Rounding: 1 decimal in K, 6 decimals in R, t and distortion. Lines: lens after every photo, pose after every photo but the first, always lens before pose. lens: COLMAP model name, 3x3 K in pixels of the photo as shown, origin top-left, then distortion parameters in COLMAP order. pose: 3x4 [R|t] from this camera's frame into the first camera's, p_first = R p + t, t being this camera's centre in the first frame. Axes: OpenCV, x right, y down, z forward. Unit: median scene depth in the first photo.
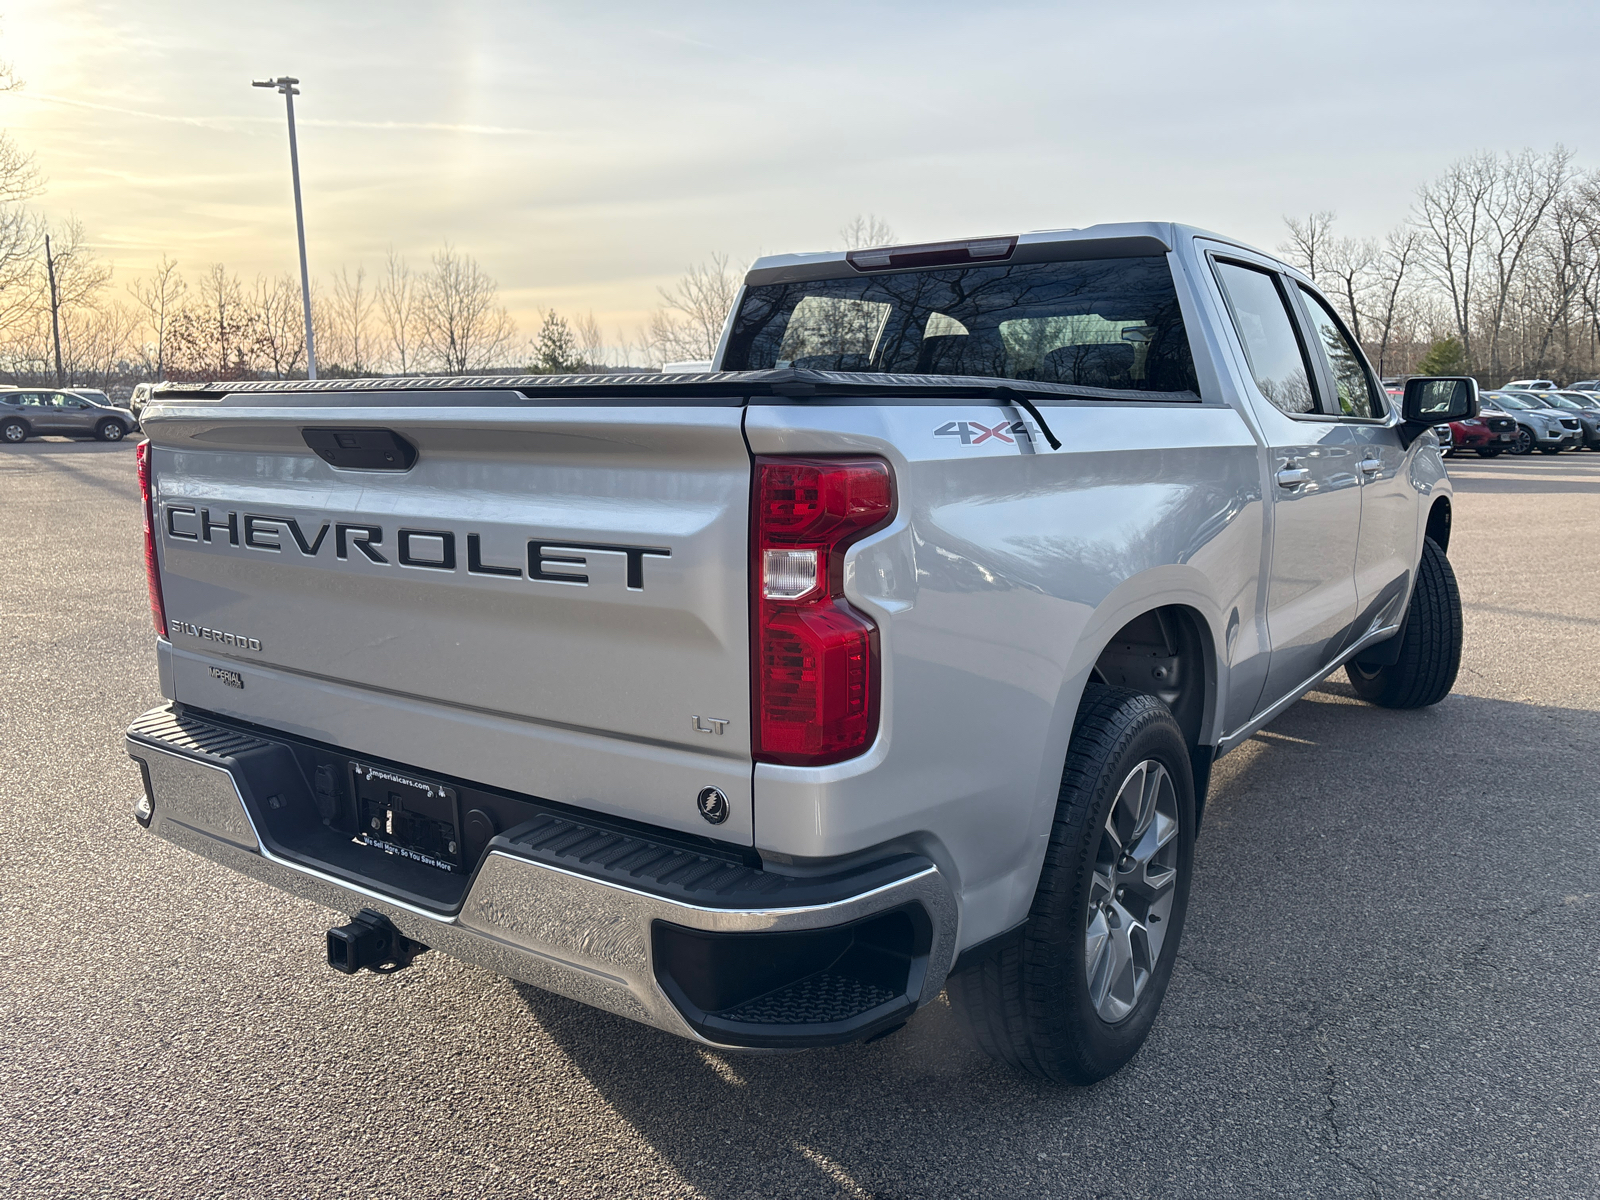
lens RADIAL K [[1289.3, 0, 800.0], [0, 1289.3, 600.0], [0, 0, 1]] dist [0.006302, 0.004744]
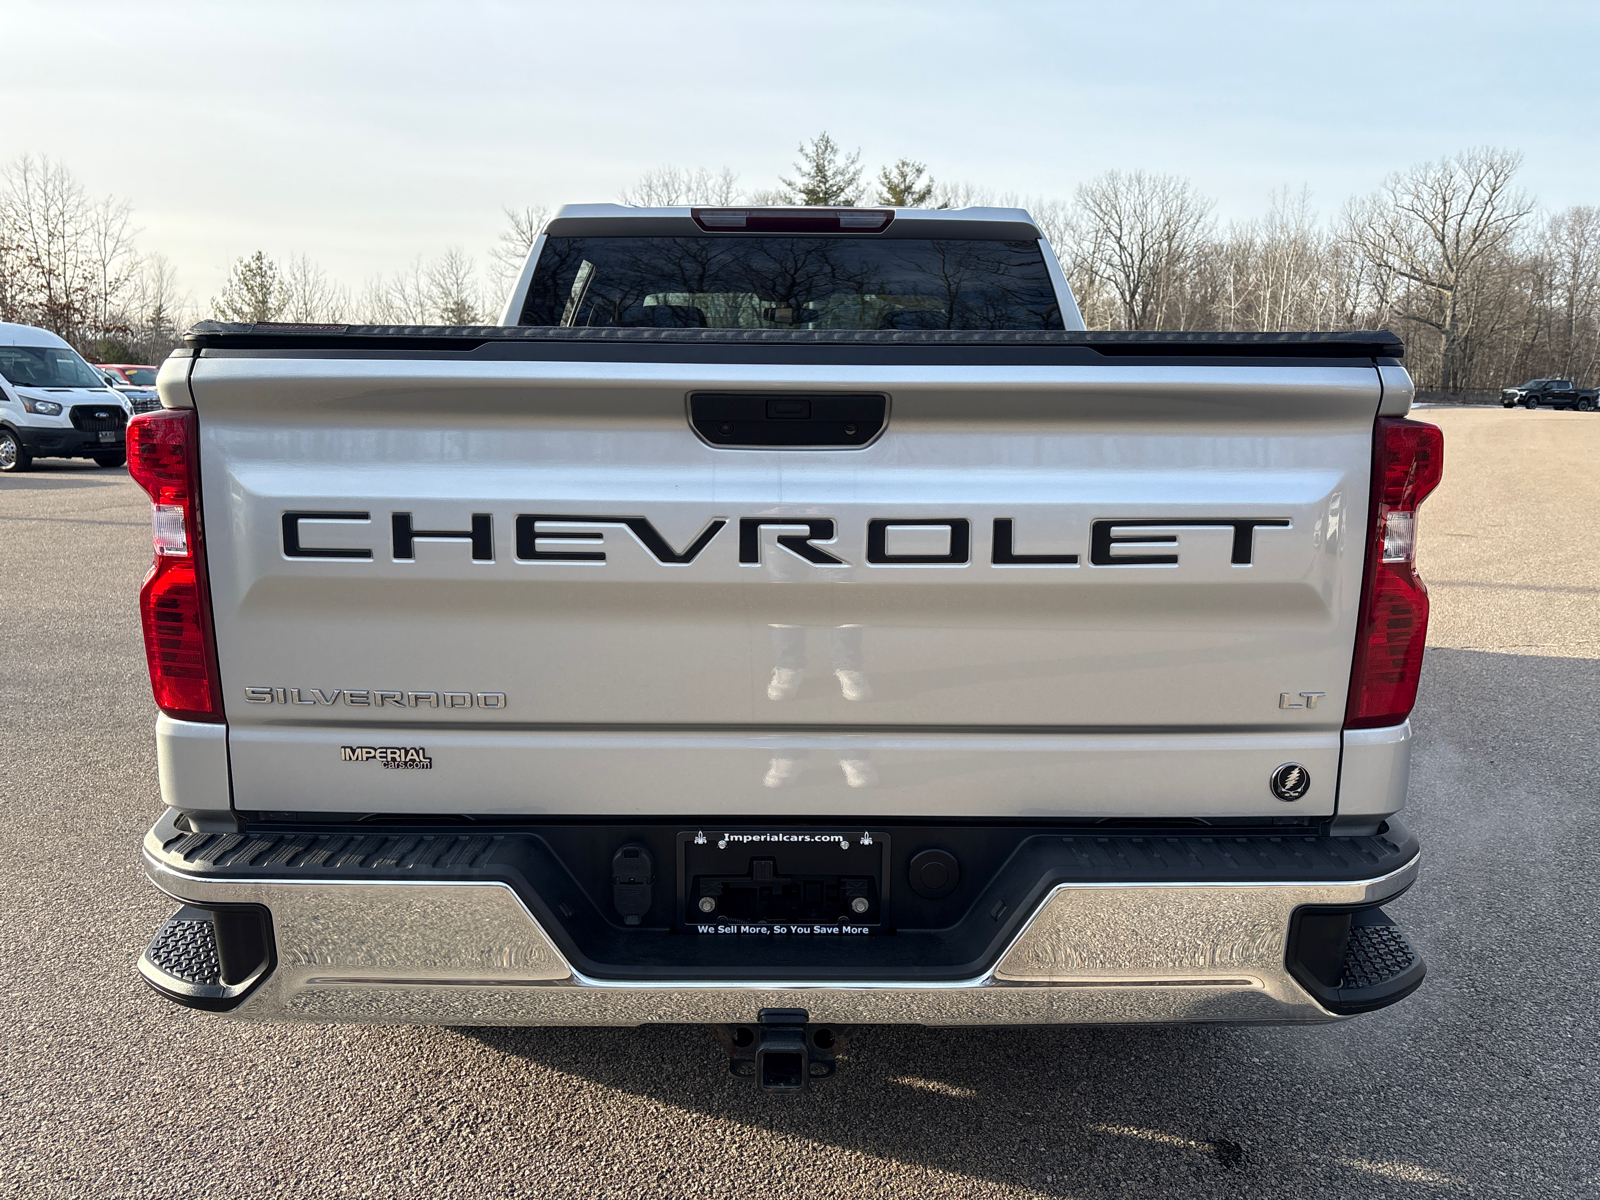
lens RADIAL K [[1250.1, 0, 825.8], [0, 1250.1, 620.2], [0, 0, 1]] dist [0.071975, -0.103705]
pose [[0.793818, -0.097751, 0.600248, -0.776904], [0.078635, 0.995210, 0.058078, -0.038632], [-0.603050, 0.001097, 0.797702, 0.388038]]
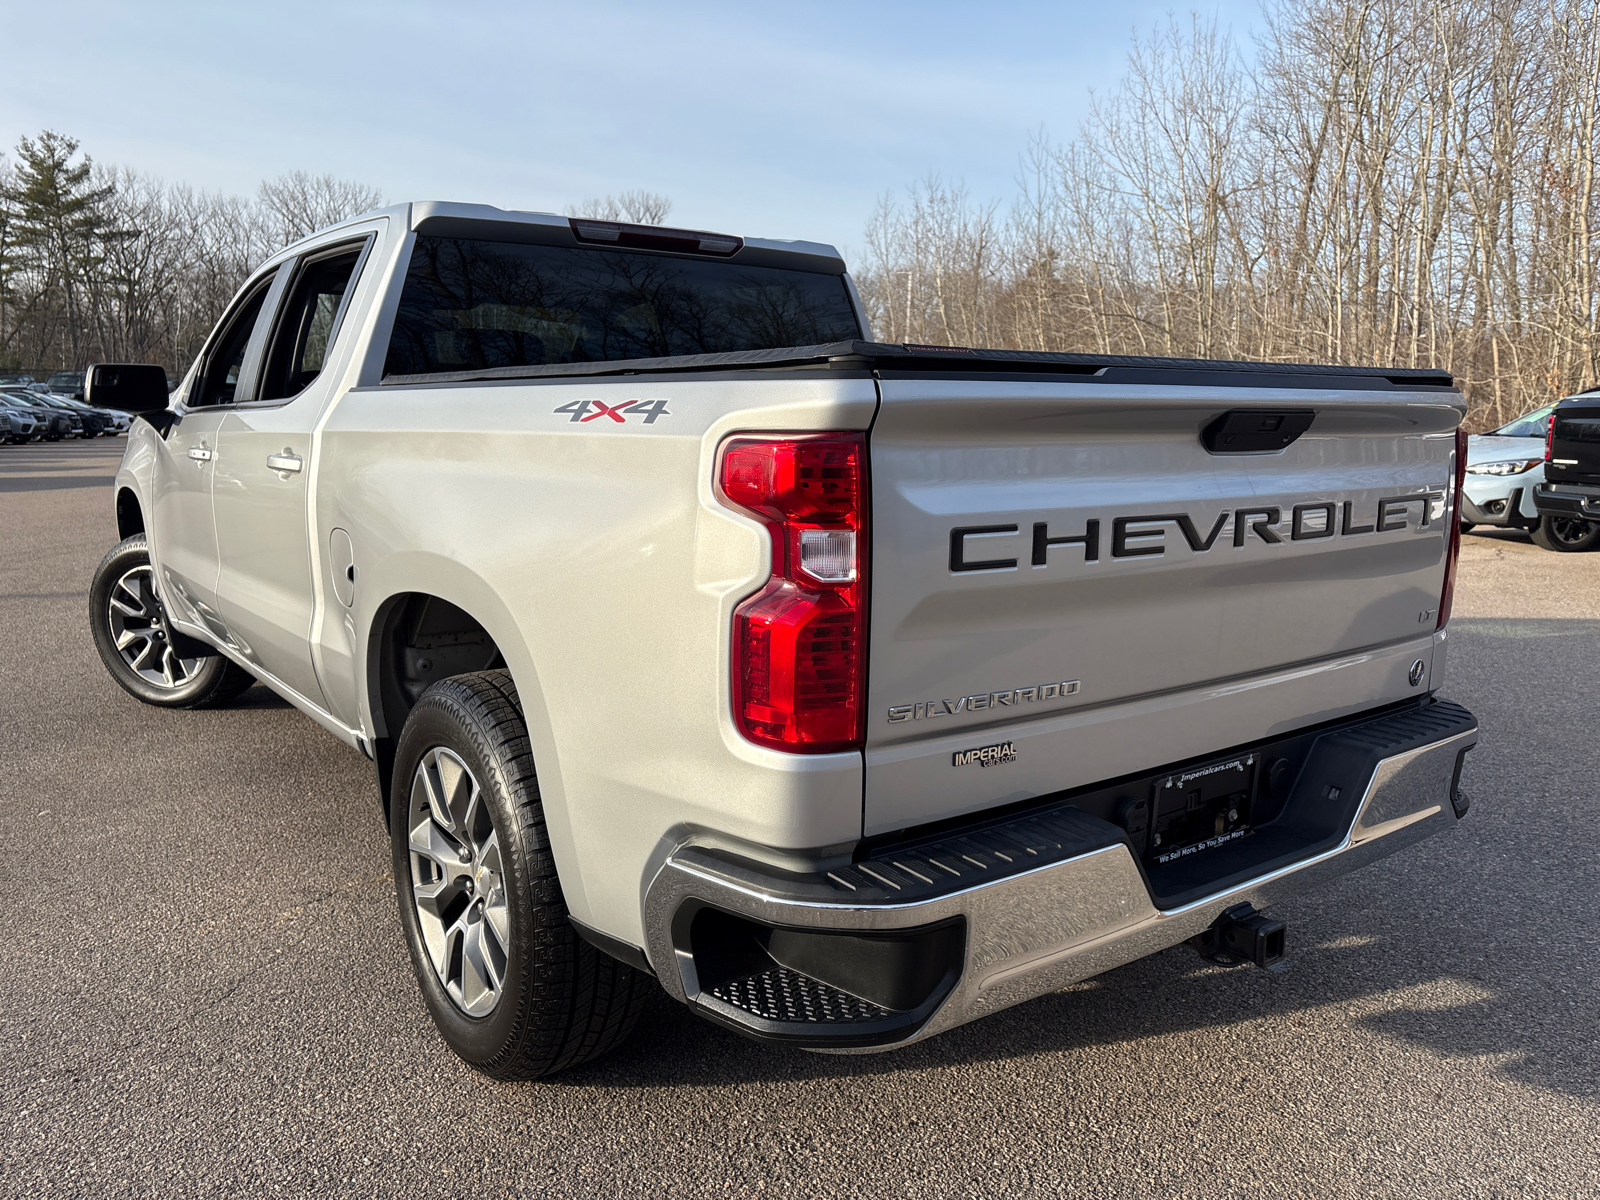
lens RADIAL K [[1250.1, 0, 825.8], [0, 1250.1, 620.2], [0, 0, 1]] dist [0.071975, -0.103705]
pose [[0.259779, -0.151544, 0.953703, -1.343828], [0.134130, 0.983699, 0.119775, -0.132830], [-0.956307, 0.096805, 0.275871, 1.055769]]
